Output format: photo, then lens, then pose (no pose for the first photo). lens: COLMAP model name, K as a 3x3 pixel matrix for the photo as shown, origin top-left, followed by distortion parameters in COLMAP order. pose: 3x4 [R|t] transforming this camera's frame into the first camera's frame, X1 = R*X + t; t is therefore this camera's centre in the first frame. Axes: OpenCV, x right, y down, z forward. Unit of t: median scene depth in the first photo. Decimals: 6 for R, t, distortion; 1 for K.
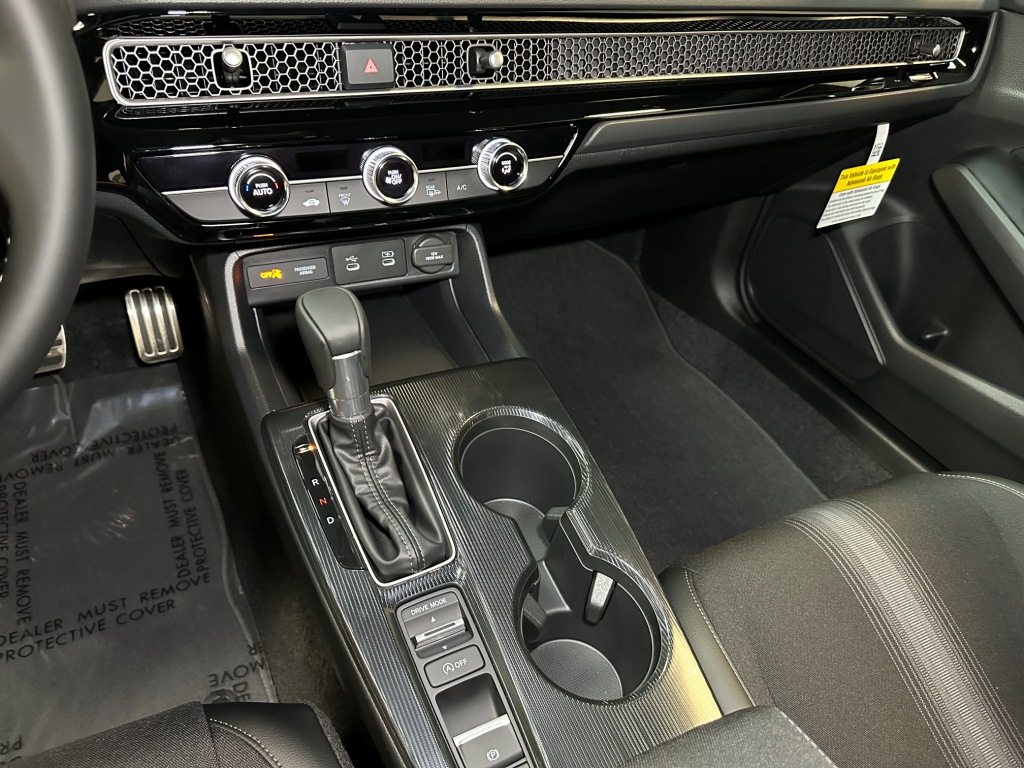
lens RADIAL K [[729.5, 0, 512.0], [0, 729.5, 384.0], [0, 0, 1]] dist [0.000524, -0.034359]
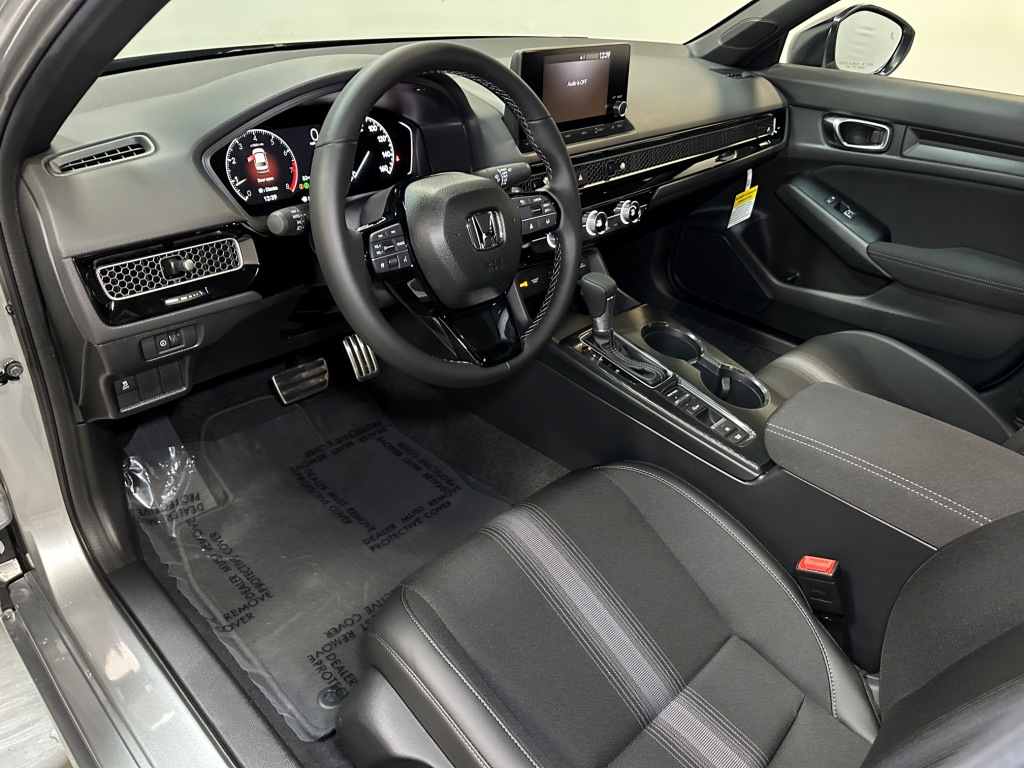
lens RADIAL K [[729.5, 0, 512.0], [0, 729.5, 384.0], [0, 0, 1]] dist [0.000524, -0.034359]
pose [[0.949745, -0.207803, 0.234101, -0.643278], [0.231089, 0.969915, -0.076569, 0.193131], [-0.211147, 0.126819, 0.969192, -0.656207]]
